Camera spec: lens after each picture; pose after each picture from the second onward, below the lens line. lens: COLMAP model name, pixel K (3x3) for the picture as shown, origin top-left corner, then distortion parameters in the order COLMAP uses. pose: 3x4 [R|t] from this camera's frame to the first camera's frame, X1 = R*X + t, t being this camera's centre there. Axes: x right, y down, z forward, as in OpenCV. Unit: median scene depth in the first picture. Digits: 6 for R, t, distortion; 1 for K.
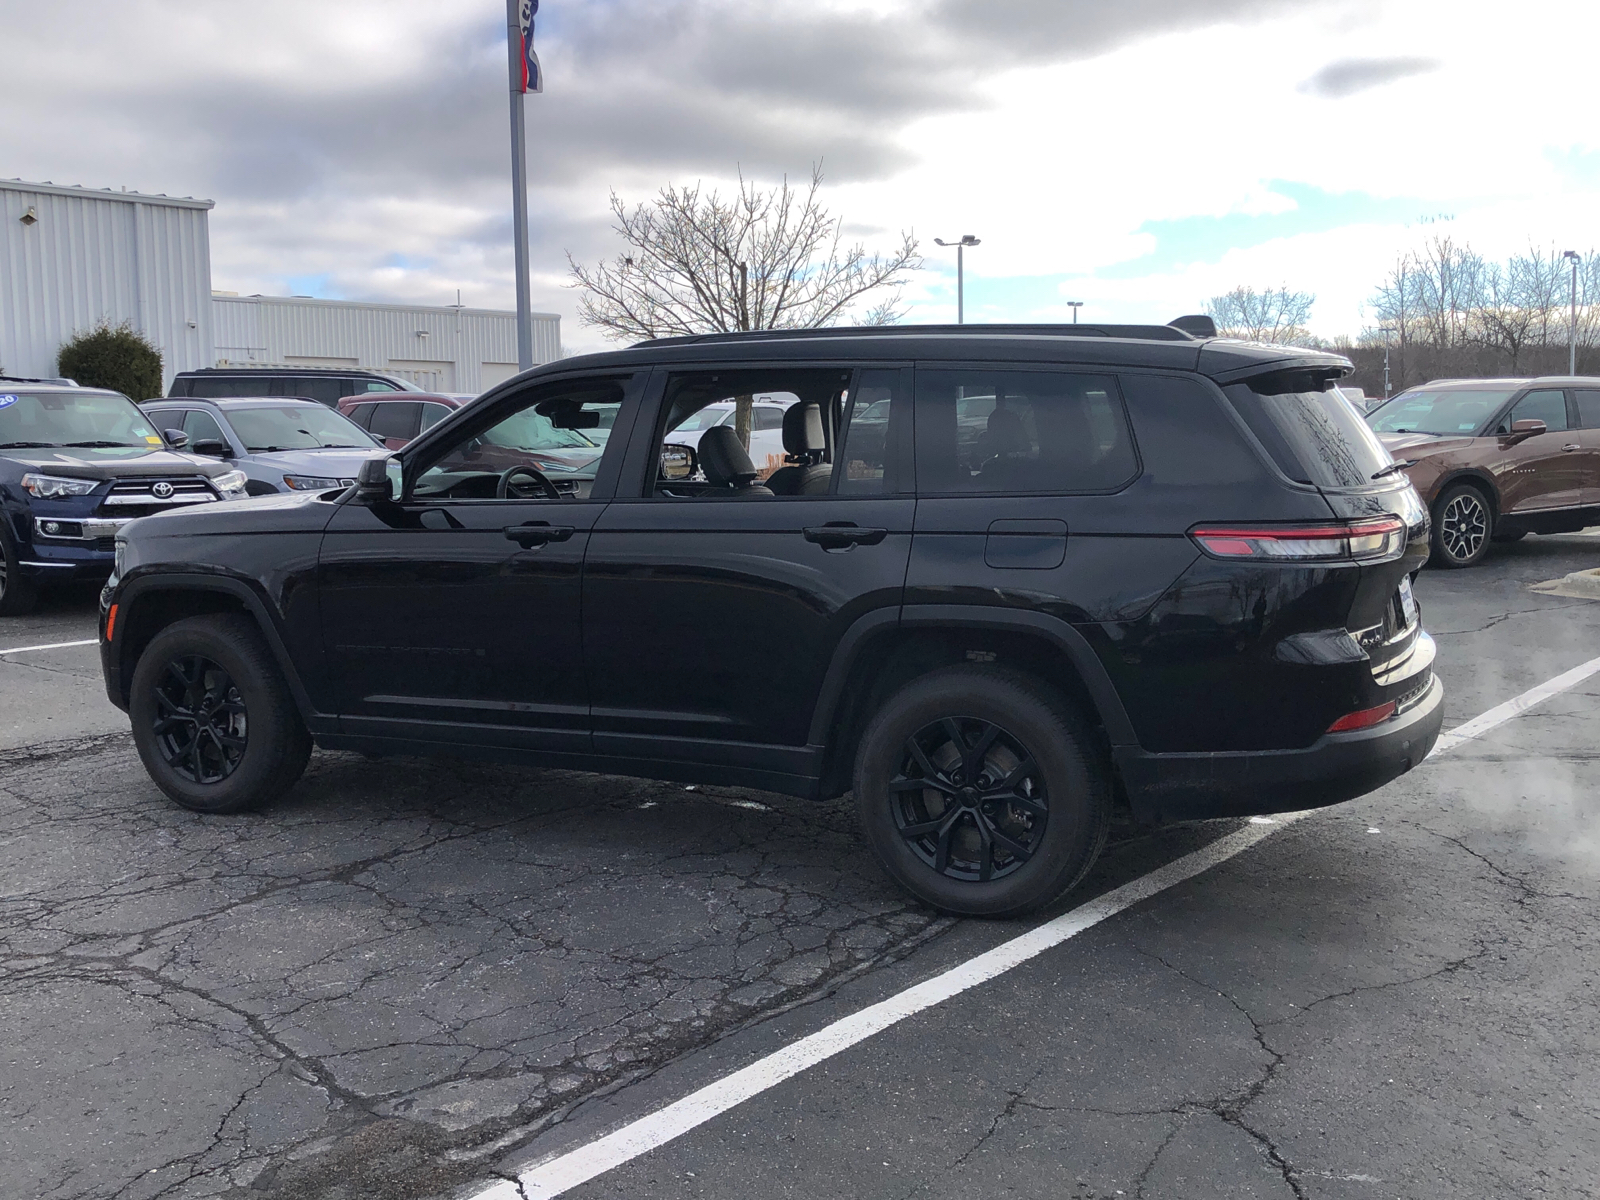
lens RADIAL K [[1621.7, 0, 777.8], [0, 1621.7, 581.7], [0, 0, 1]] dist [0.077938, -0.173682]
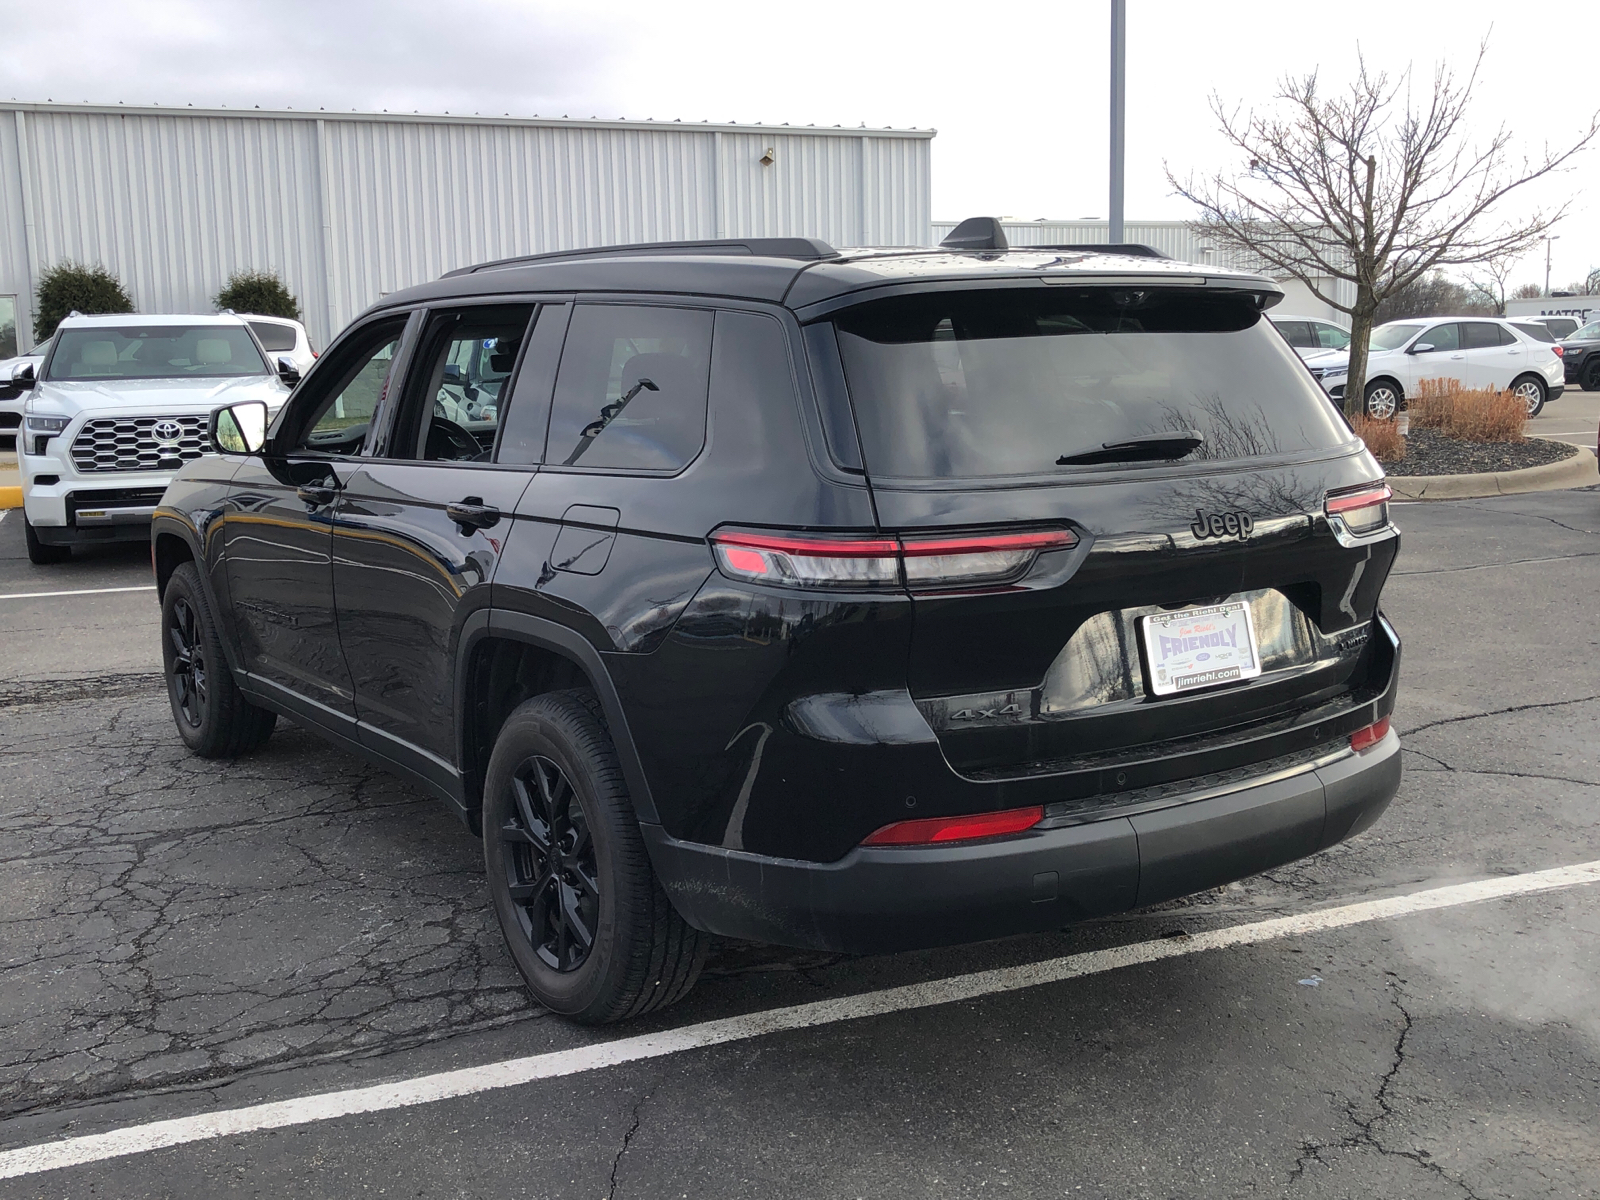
lens RADIAL K [[1613.3, 0, 796.8], [0, 1613.3, 606.2], [0, 0, 1]] dist [0.074595, -0.188472]
pose [[0.873372, 0.067102, -0.482409, 0.581879], [-0.035888, 0.996638, 0.073656, -0.049614], [0.485730, -0.047016, 0.872844, 0.387959]]
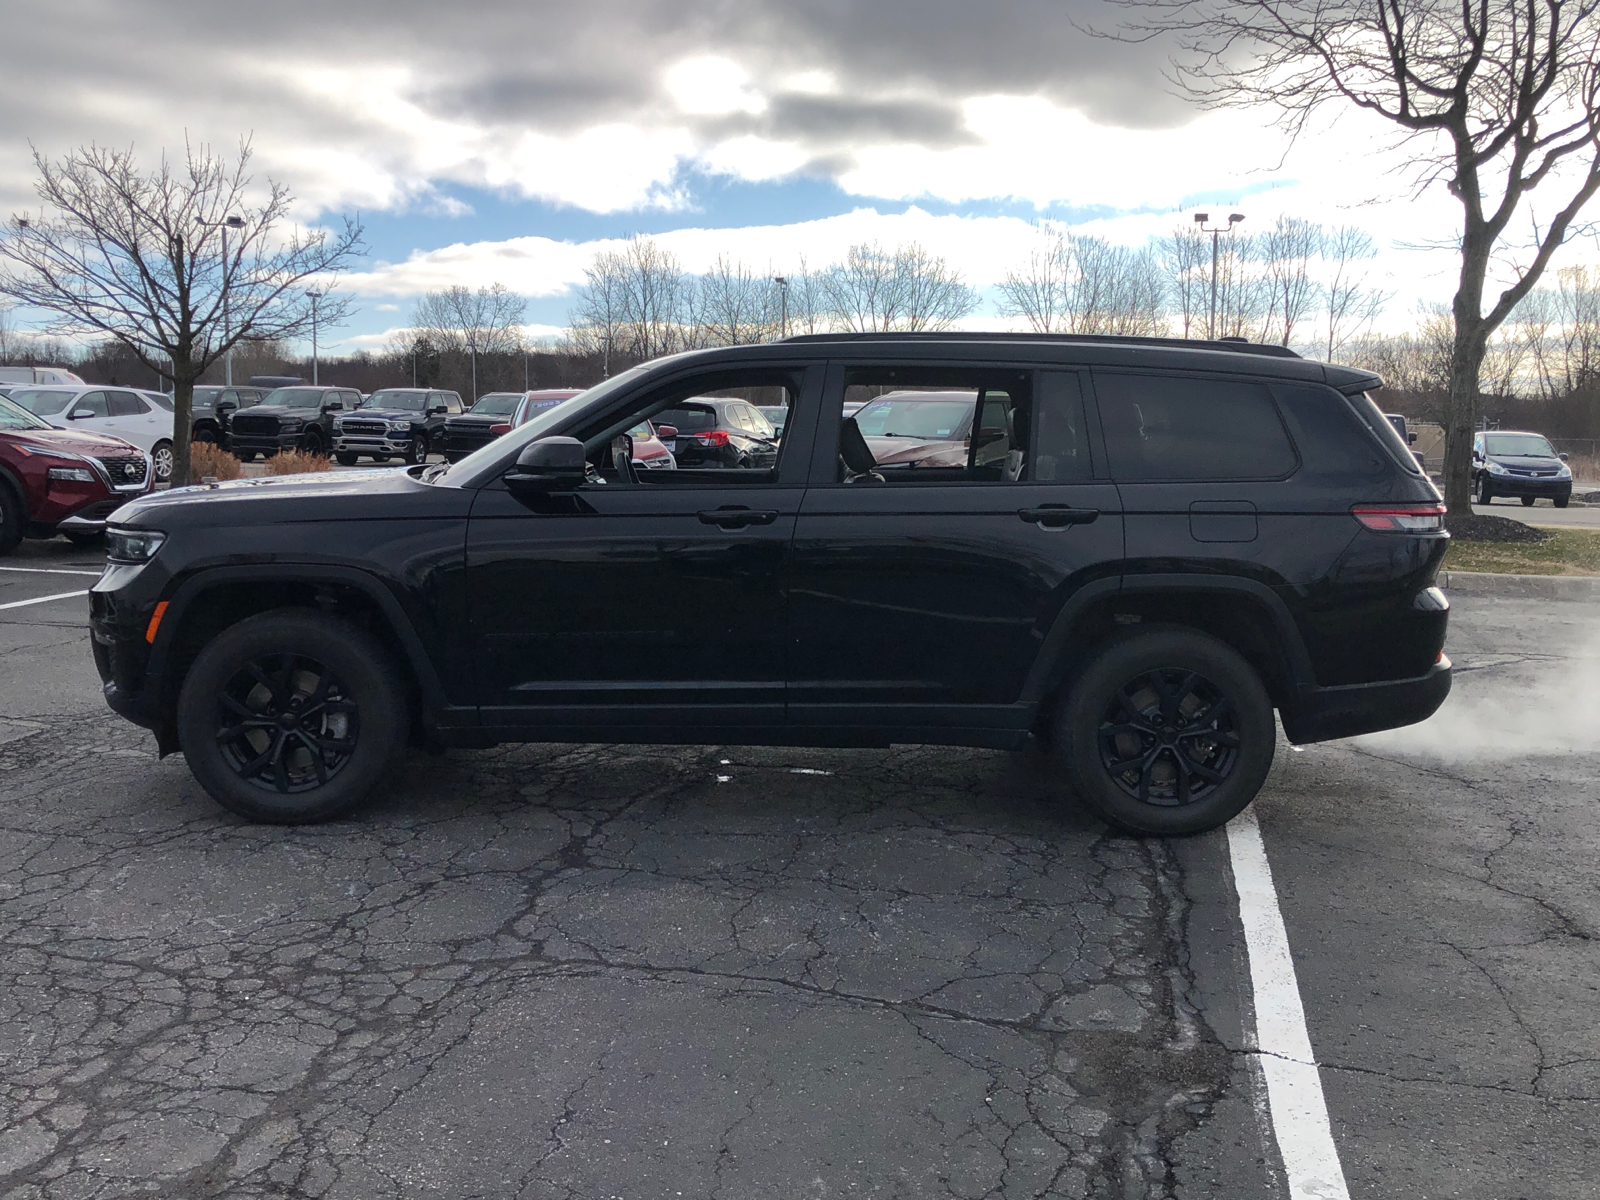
lens RADIAL K [[1613.3, 0, 796.8], [0, 1613.3, 606.2], [0, 0, 1]] dist [0.074595, -0.188472]
pose [[0.884615, -0.029613, 0.465381, -0.672839], [0.021589, 0.999512, 0.022565, 0.005345], [-0.465822, -0.009915, 0.884823, 0.078491]]
